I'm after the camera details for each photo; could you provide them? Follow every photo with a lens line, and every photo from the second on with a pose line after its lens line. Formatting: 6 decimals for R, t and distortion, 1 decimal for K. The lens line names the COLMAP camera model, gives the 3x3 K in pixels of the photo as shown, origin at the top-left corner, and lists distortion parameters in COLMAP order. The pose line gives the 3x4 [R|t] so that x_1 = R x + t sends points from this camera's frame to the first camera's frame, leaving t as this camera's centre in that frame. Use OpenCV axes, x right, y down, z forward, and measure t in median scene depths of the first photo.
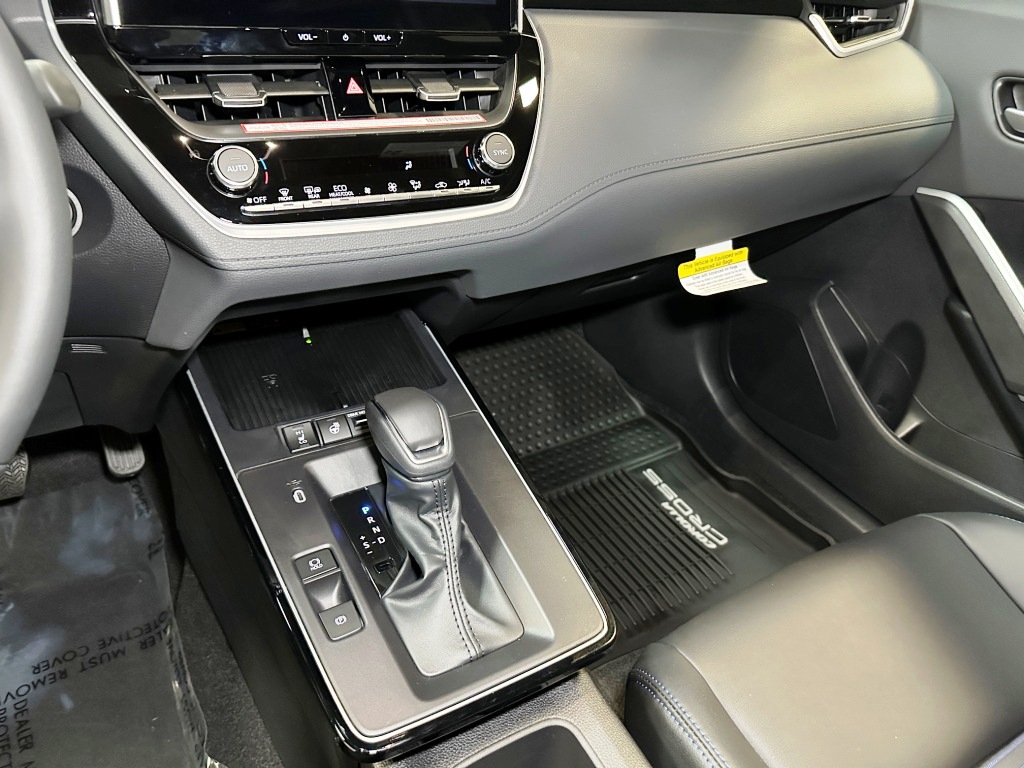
lens RADIAL K [[723.4, 0, 511.2], [0, 723.4, 389.1], [0, 0, 1]] dist [0.047950, -0.053841]
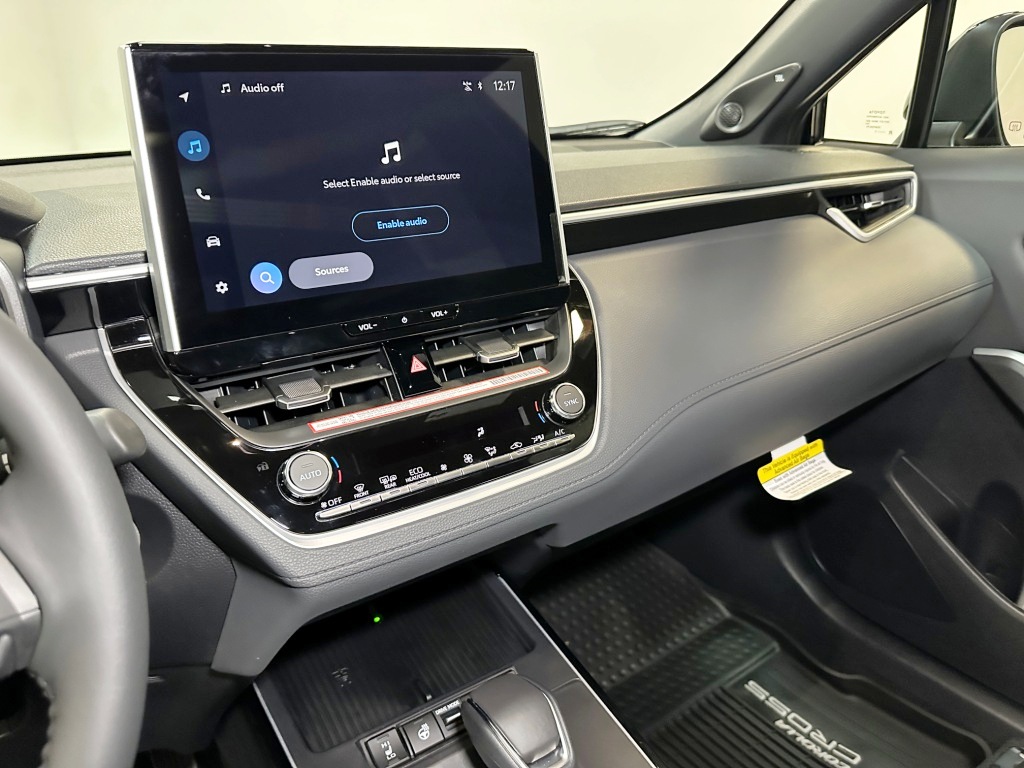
lens RADIAL K [[714.9, 0, 512.0], [0, 714.9, 384.0], [0, 0, 1]] dist [0.100245, -0.144679]
pose [[0.988690, -0.149954, -0.002527, -0.076794], [0.144729, 0.958391, -0.246050, -0.113891], [0.039317, 0.242901, 0.969254, 0.068404]]
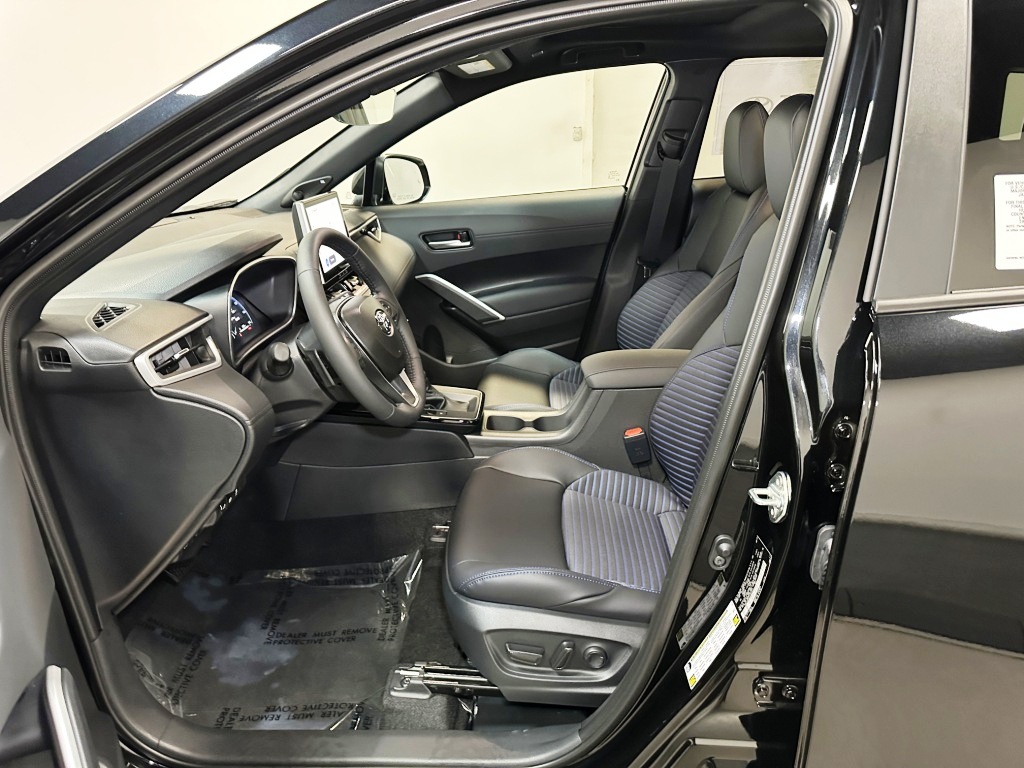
lens RADIAL K [[723.4, 0, 511.2], [0, 723.4, 389.1], [0, 0, 1]] dist [0.047950, -0.053841]
pose [[0.517223, -0.398984, 0.757160, -2.058639], [0.540313, 0.838321, 0.072659, 0.107822], [-0.663733, 0.371523, 0.649176, -1.181690]]
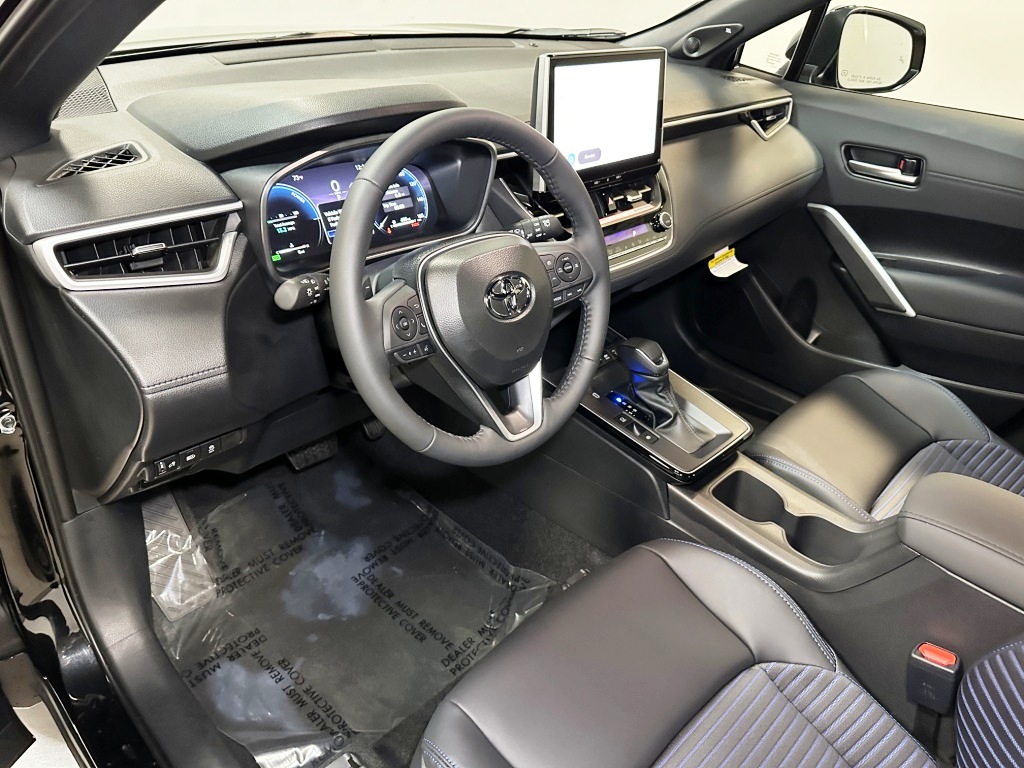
lens RADIAL K [[712.7, 0, 492.3], [0, 712.7, 390.4], [0, 0, 1]] dist [0.086008, -0.143705]
pose [[0.967250, -0.155576, 0.200560, -0.886518], [0.153453, 0.987809, 0.026185, 0.024312], [-0.202189, 0.005449, 0.979331, -0.838041]]
